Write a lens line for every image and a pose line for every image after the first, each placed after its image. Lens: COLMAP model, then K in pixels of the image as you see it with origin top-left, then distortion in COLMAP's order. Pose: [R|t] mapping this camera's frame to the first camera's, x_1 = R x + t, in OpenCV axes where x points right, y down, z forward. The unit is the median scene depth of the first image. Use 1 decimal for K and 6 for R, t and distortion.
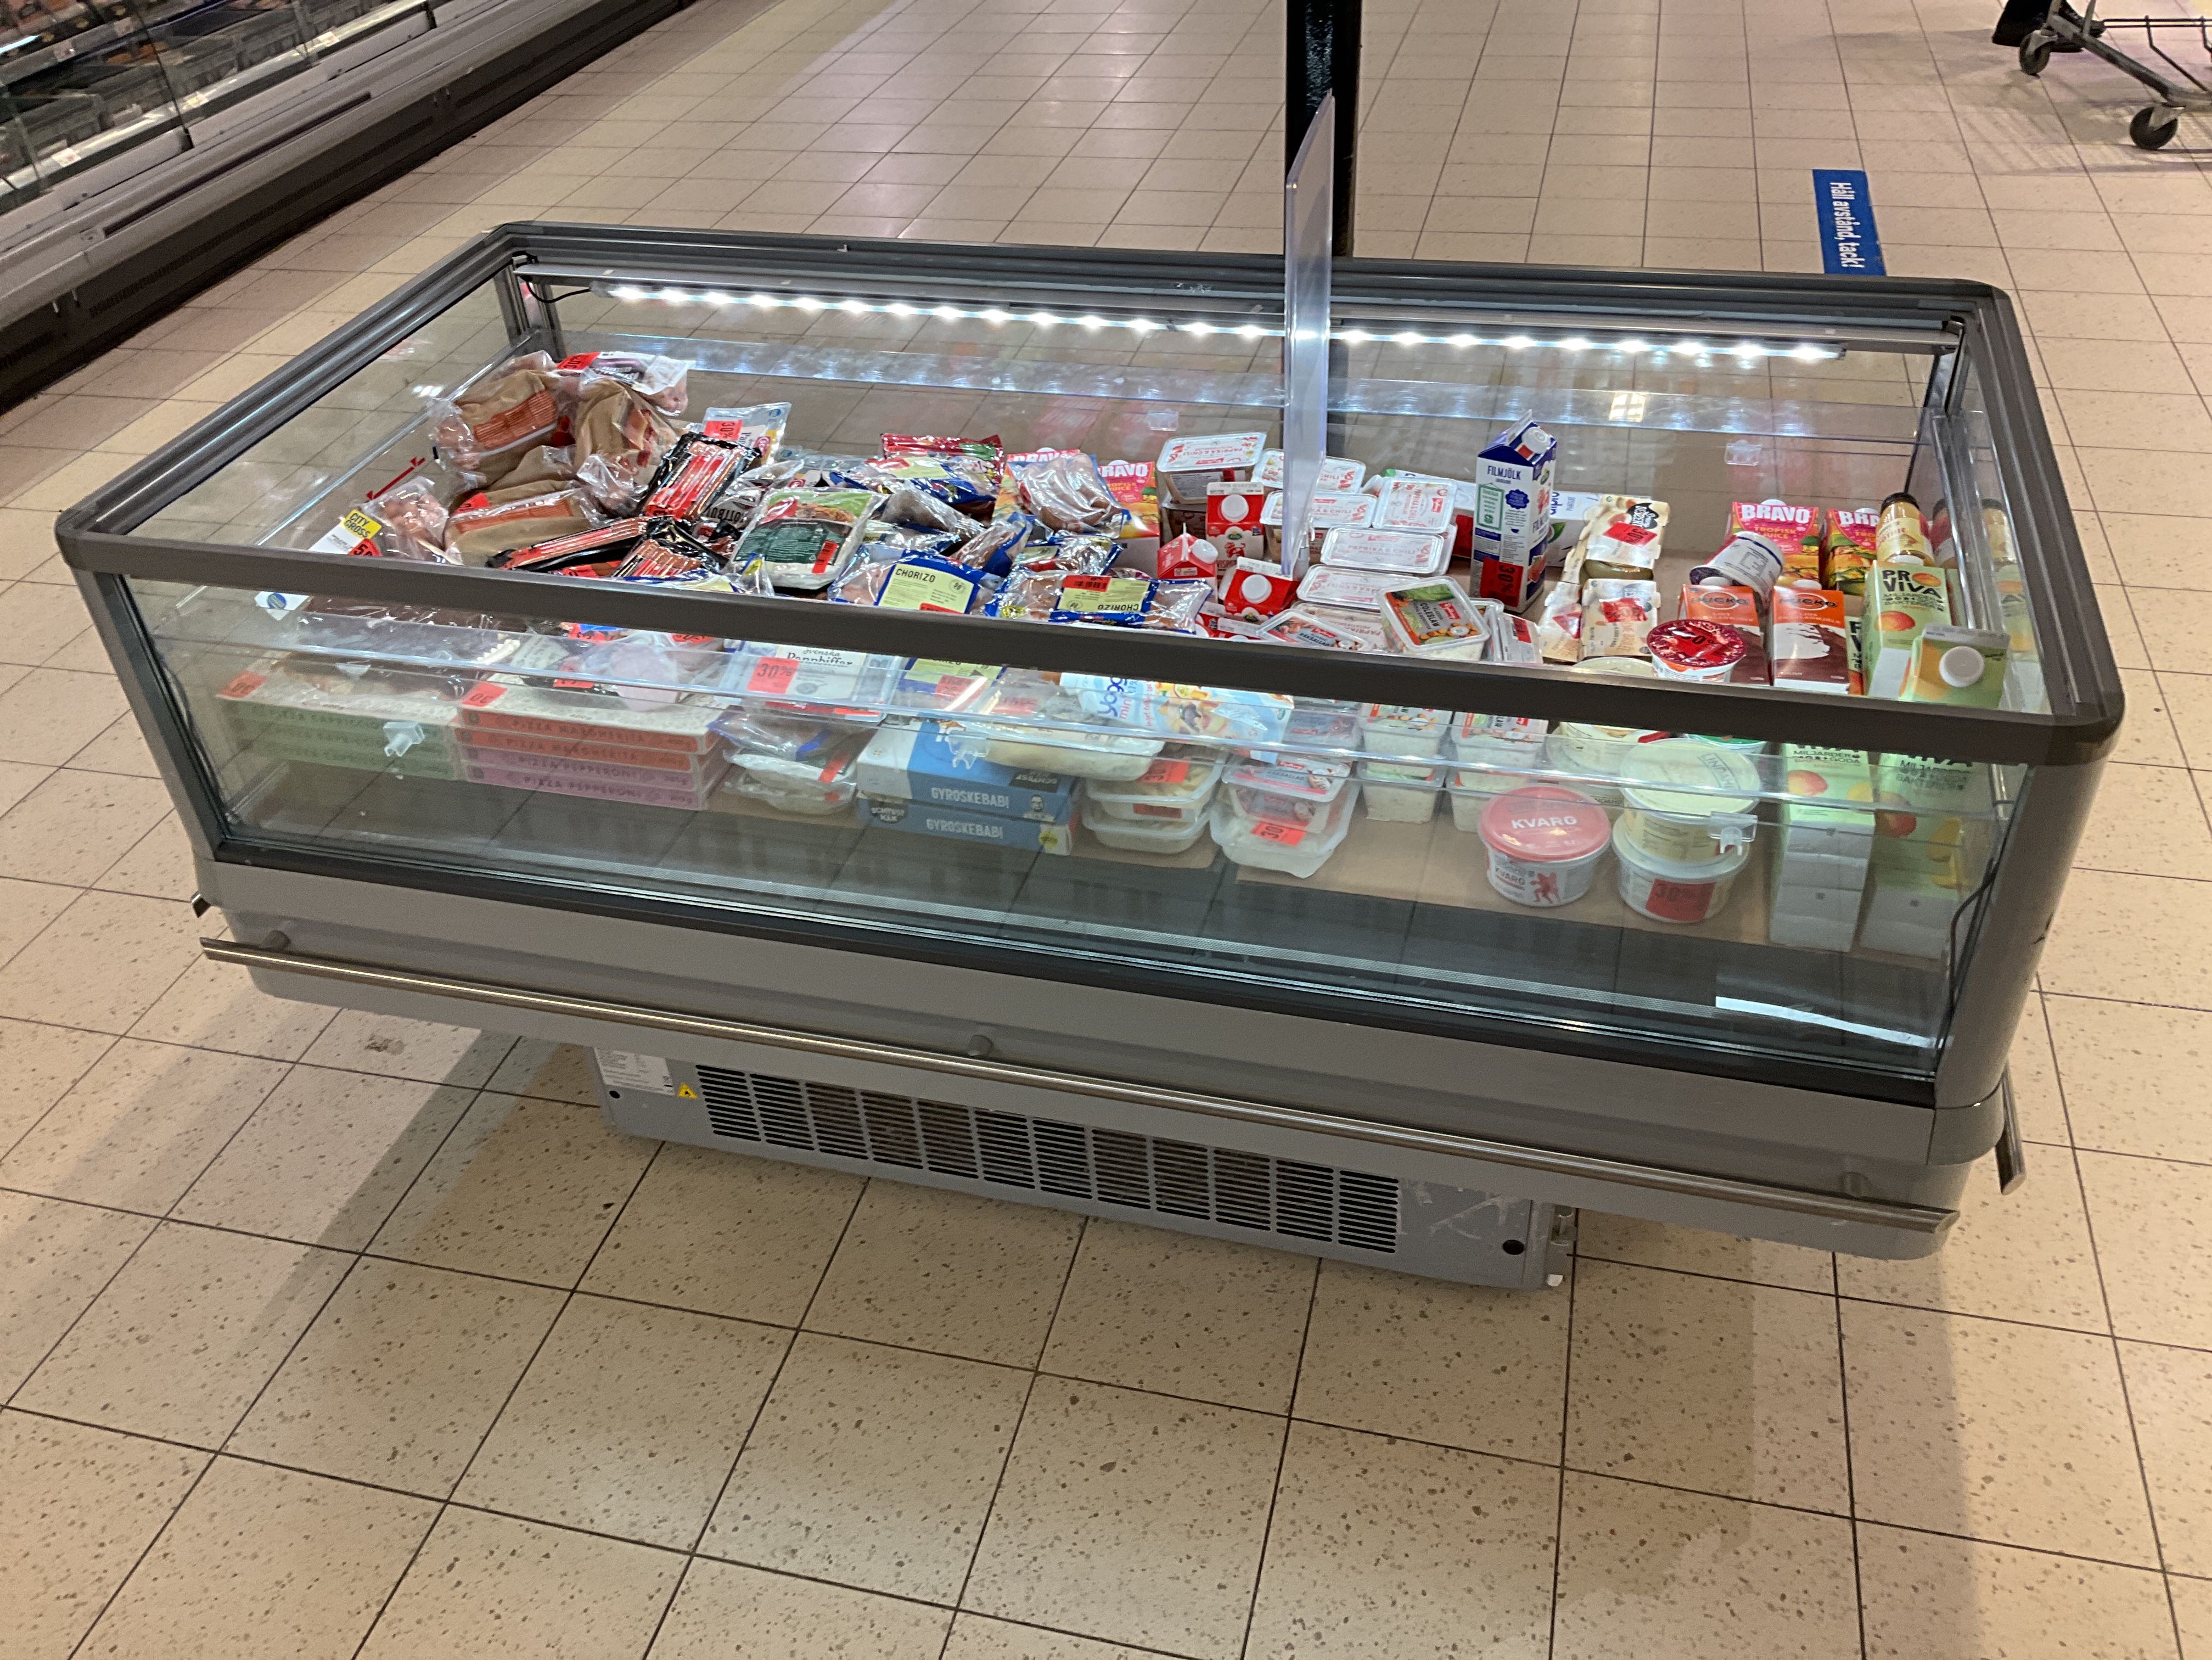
lens RADIAL K [[1834.6, 0, 1106.0], [0, 1834.6, 830.0], [0, 0, 1]] dist [0.032926, -0.104637]
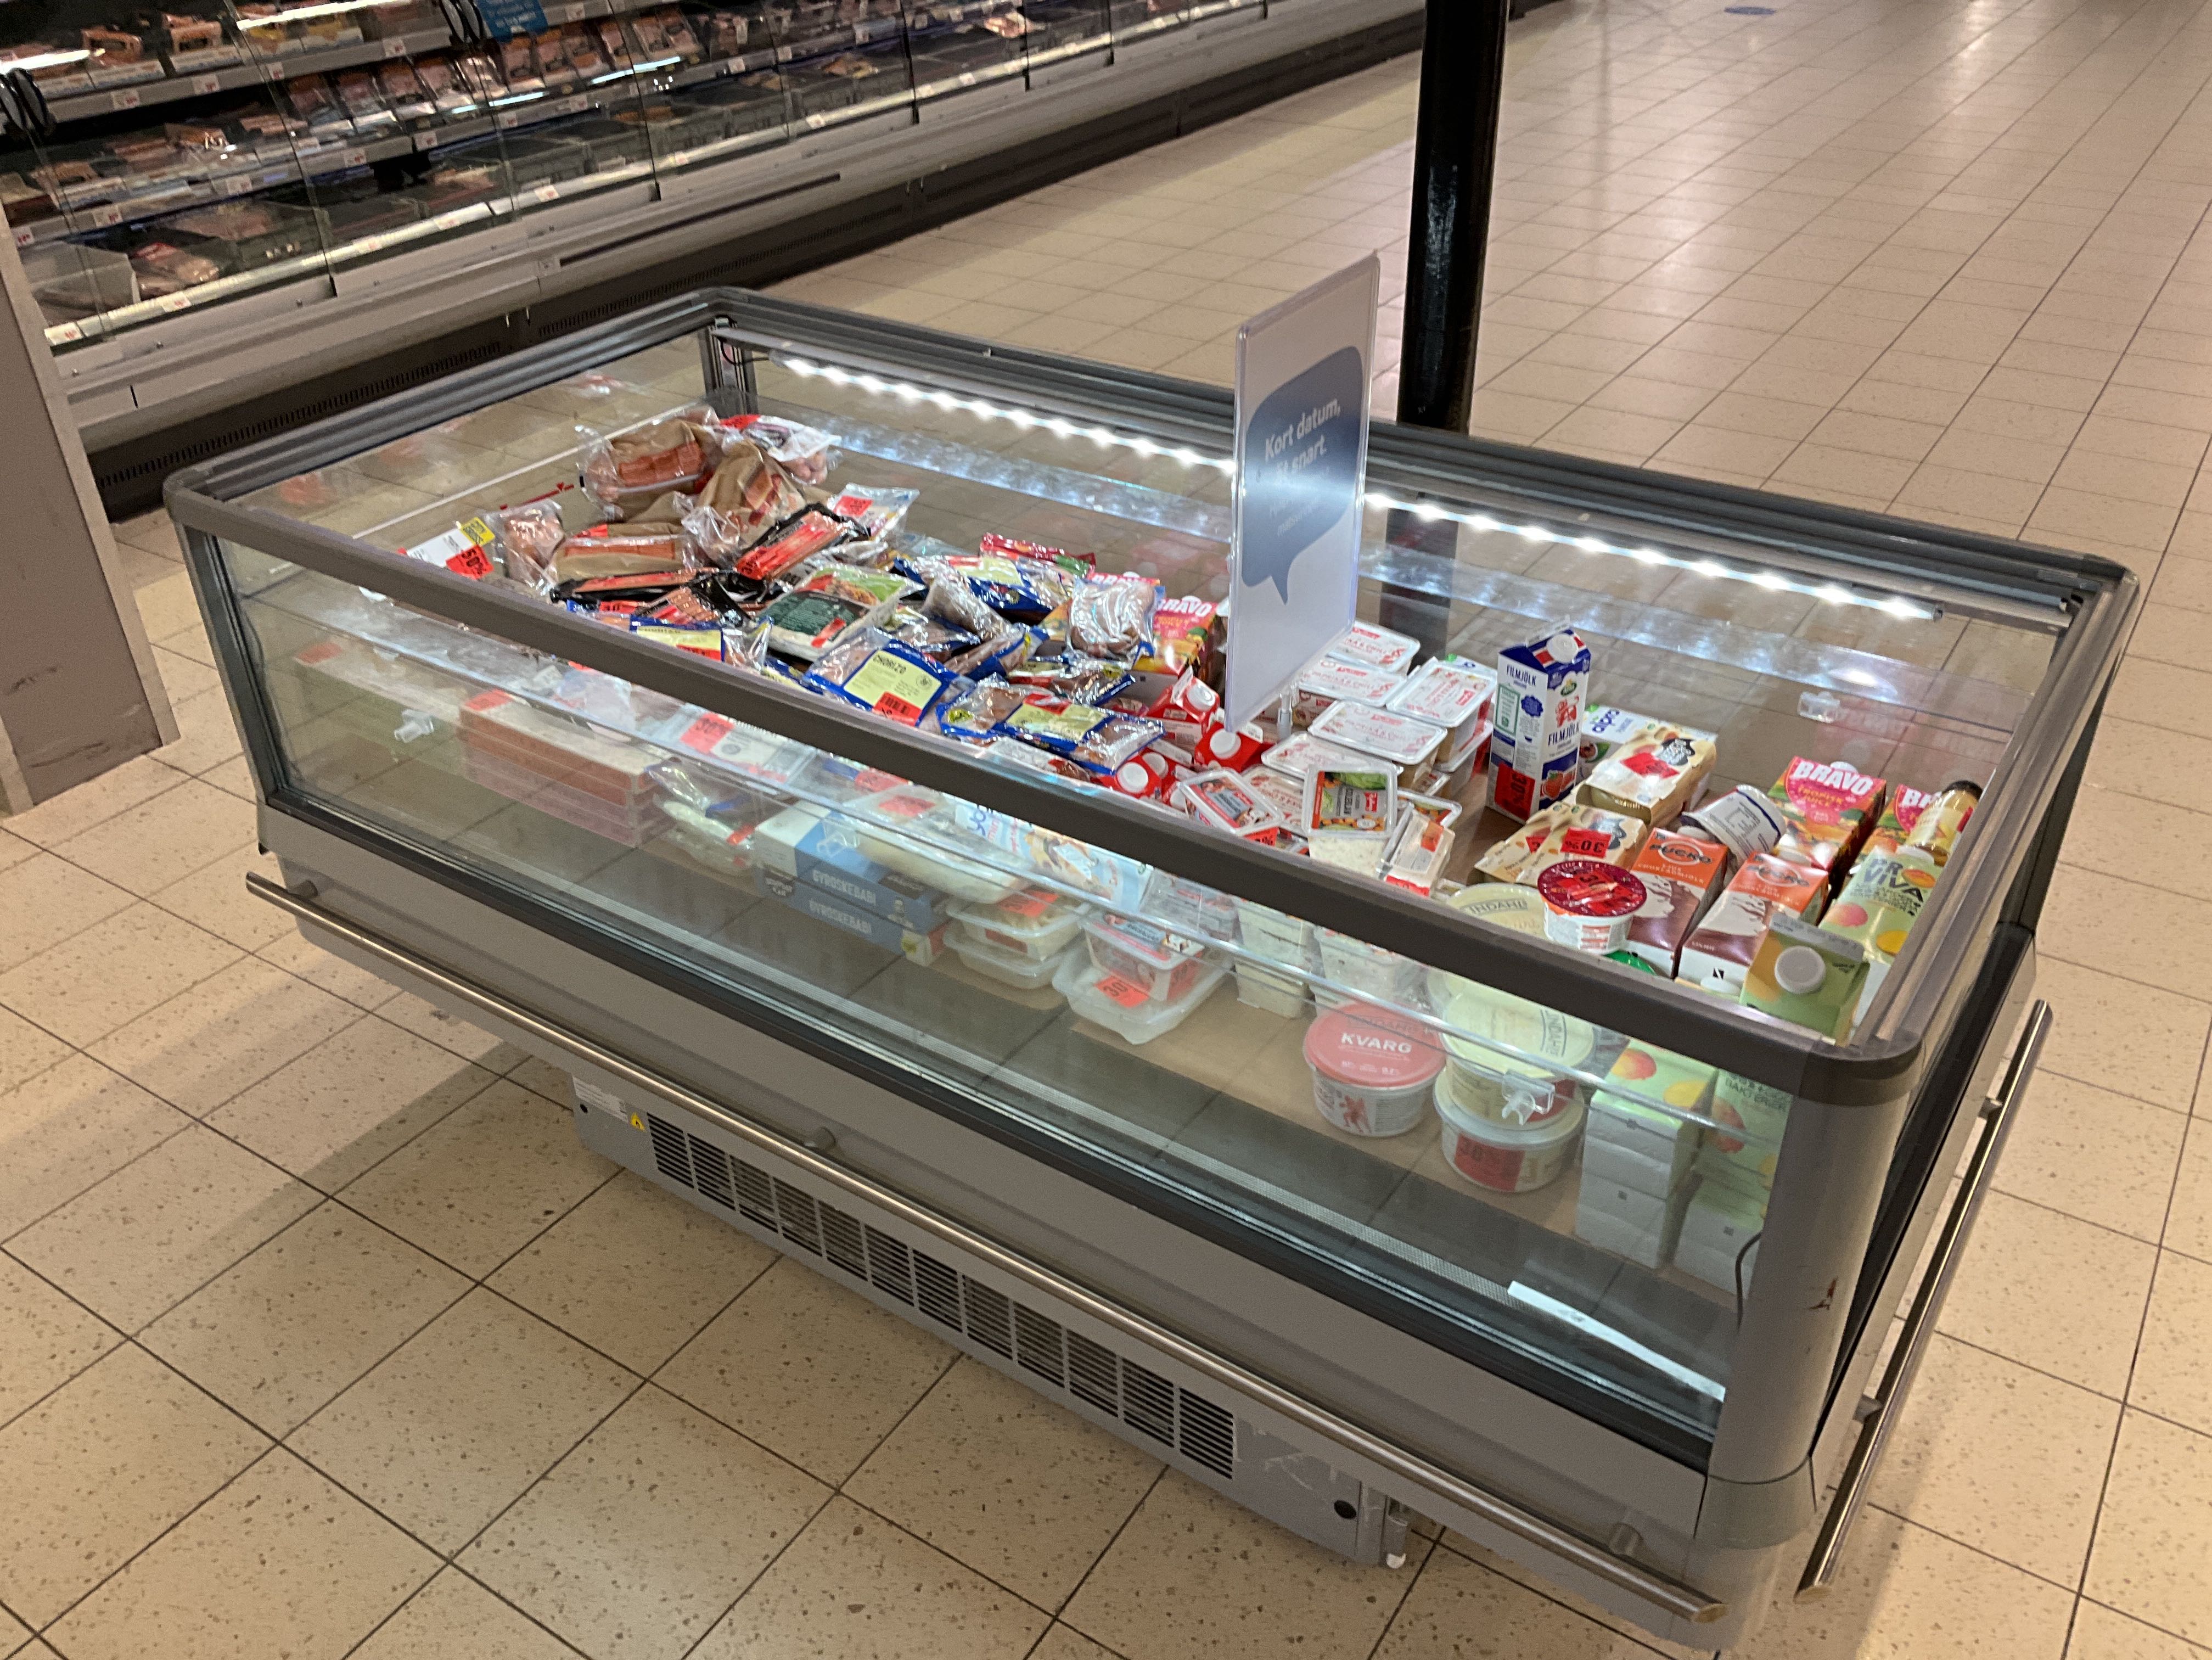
lens RADIAL K [[1857.6, 0, 1106.0], [0, 1857.6, 802.8], [0, 0, 1]] dist [0.006830, -0.055884]
pose [[0.944346, 0.200252, -0.260977, 0.272982], [-0.222152, 0.973345, -0.056994, -0.031855], [0.242608, 0.111798, 0.963661, 0.054359]]
